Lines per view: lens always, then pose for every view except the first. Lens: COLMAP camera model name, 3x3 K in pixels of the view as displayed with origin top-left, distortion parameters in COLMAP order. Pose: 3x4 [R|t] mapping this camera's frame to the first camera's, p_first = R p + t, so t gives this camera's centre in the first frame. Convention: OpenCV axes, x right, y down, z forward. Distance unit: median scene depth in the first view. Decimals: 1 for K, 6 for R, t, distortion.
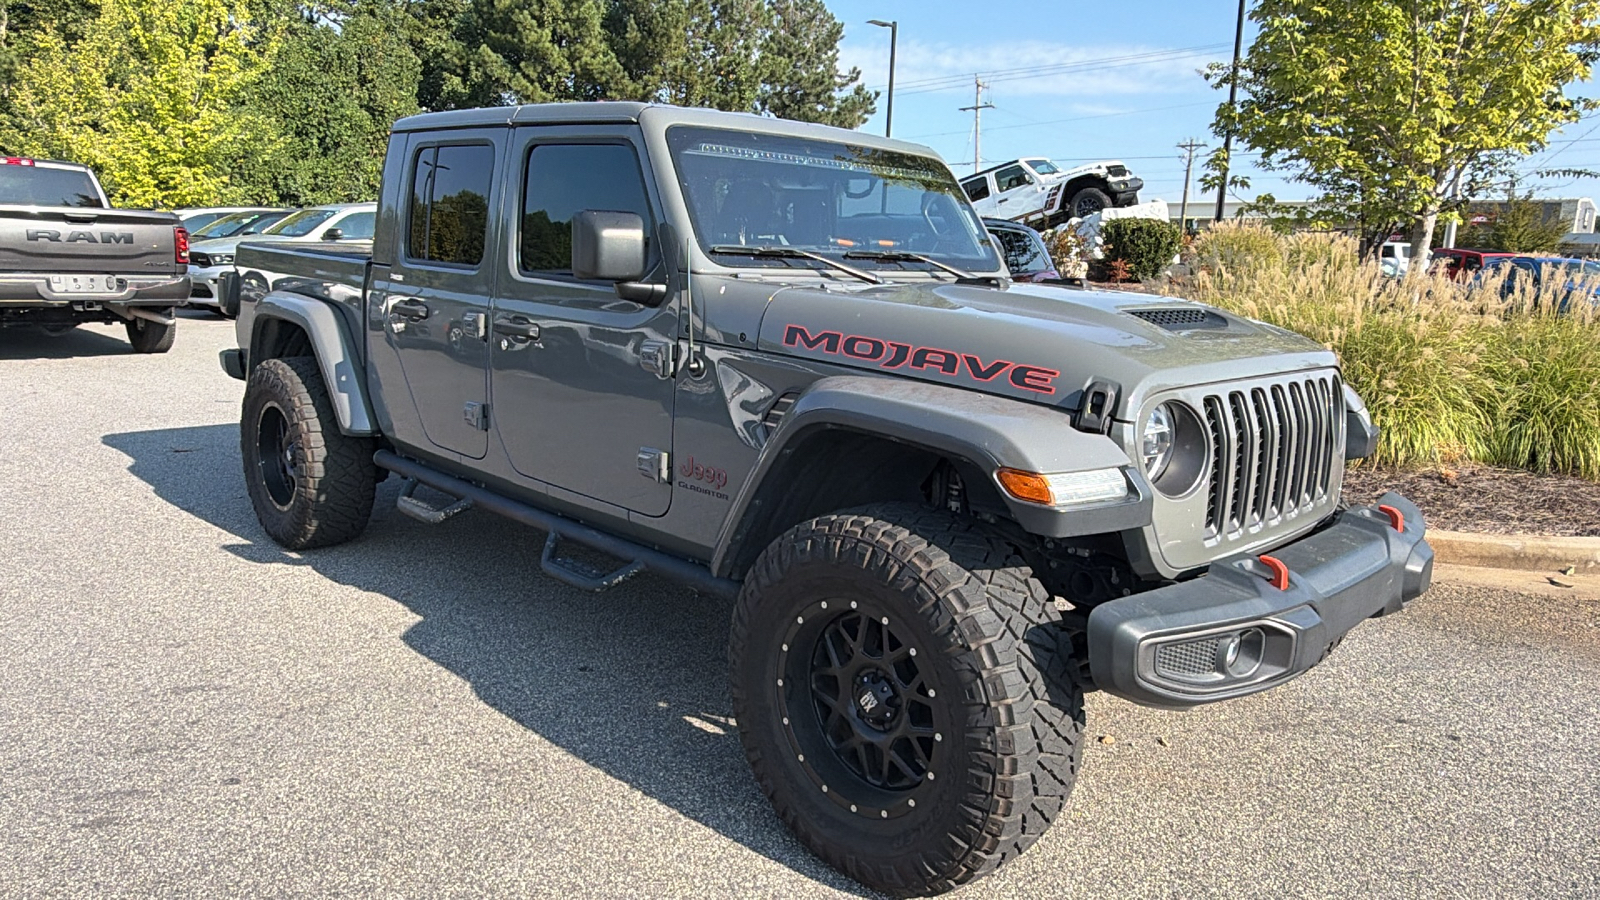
lens RADIAL K [[1105.5, 0, 800.0], [0, 1105.5, 450.0], [0, 0, 1]] dist [0.001873, 0.003800]
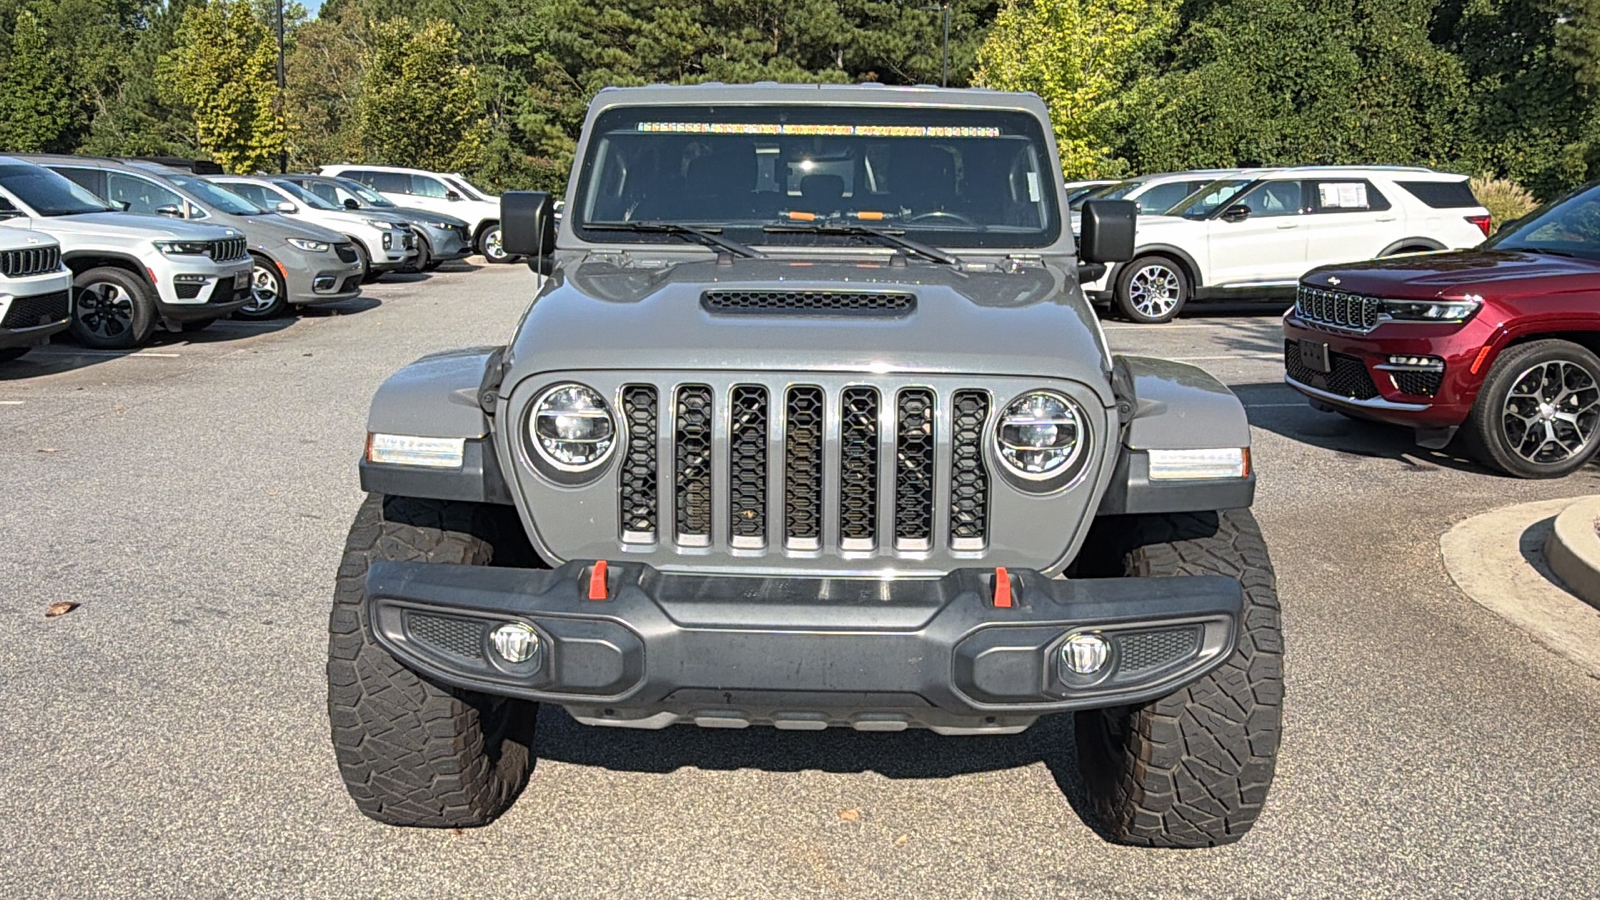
lens RADIAL K [[1389.8, 0, 800.0], [0, 1389.8, 450.0], [0, 0, 1]] dist [0.001369, 0.007715]
pose [[0.687553, 0.104416, -0.718587, 0.159566], [-0.117708, 0.992545, 0.031599, -0.005687], [0.716530, 0.062858, 0.694719, 0.038191]]
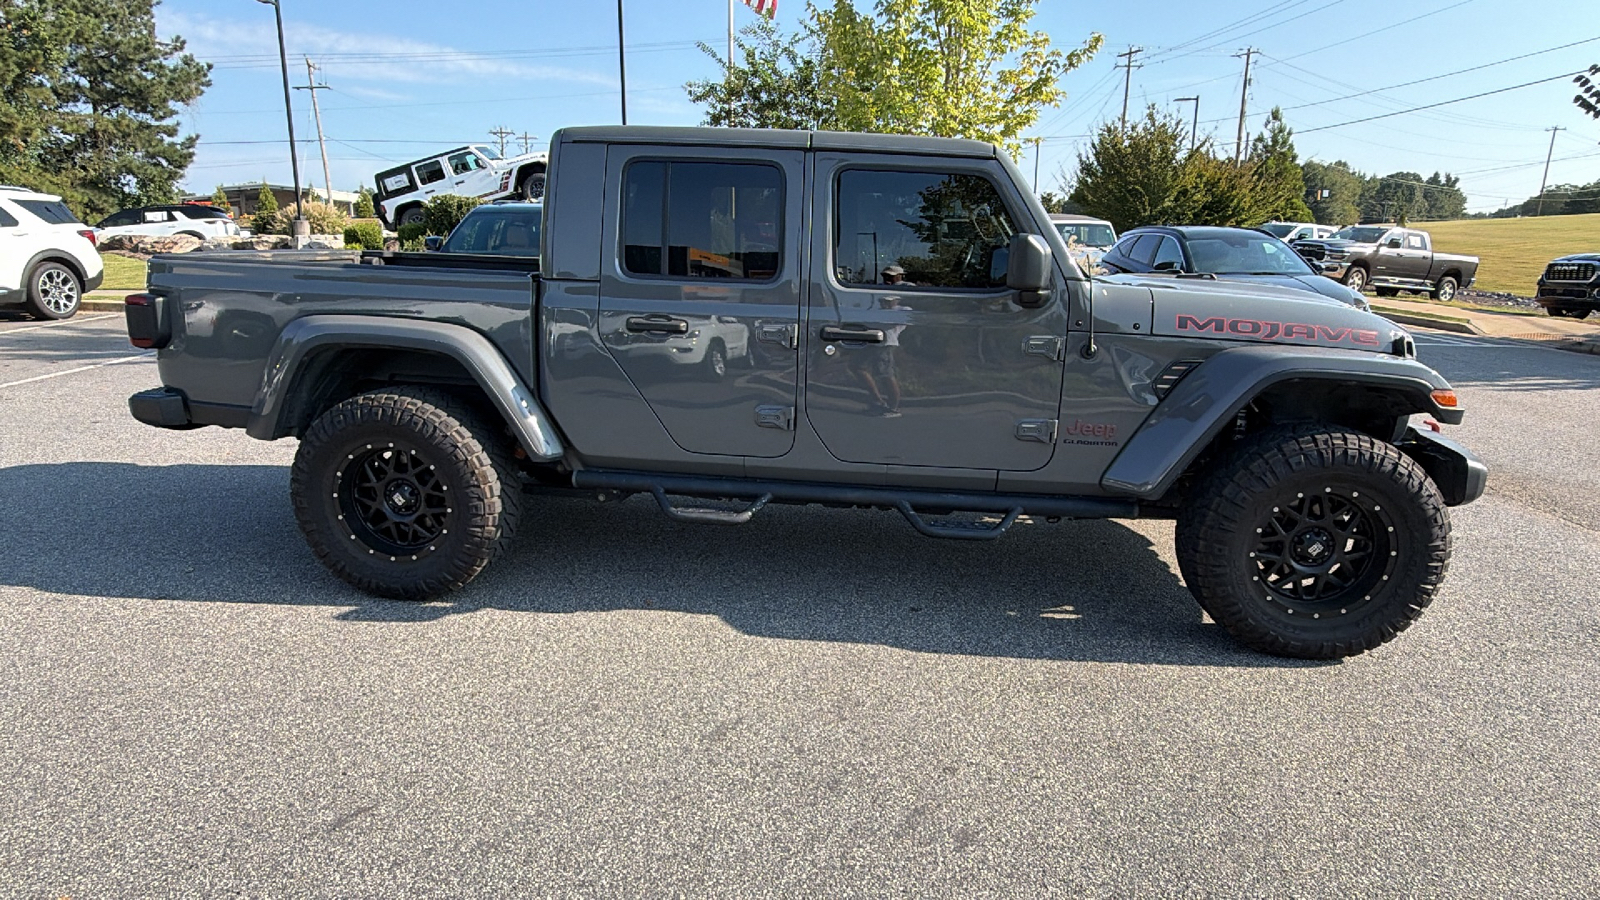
lens RADIAL K [[895.3, 0, 800.0], [0, 895.3, 450.0], [0, 0, 1]] dist [-0.000219, -0.001388]
pose [[0.768446, -0.169105, 0.617166, -0.157979], [0.122137, 0.985480, 0.117949, -0.019353], [-0.628150, -0.015258, 0.777942, 0.057057]]
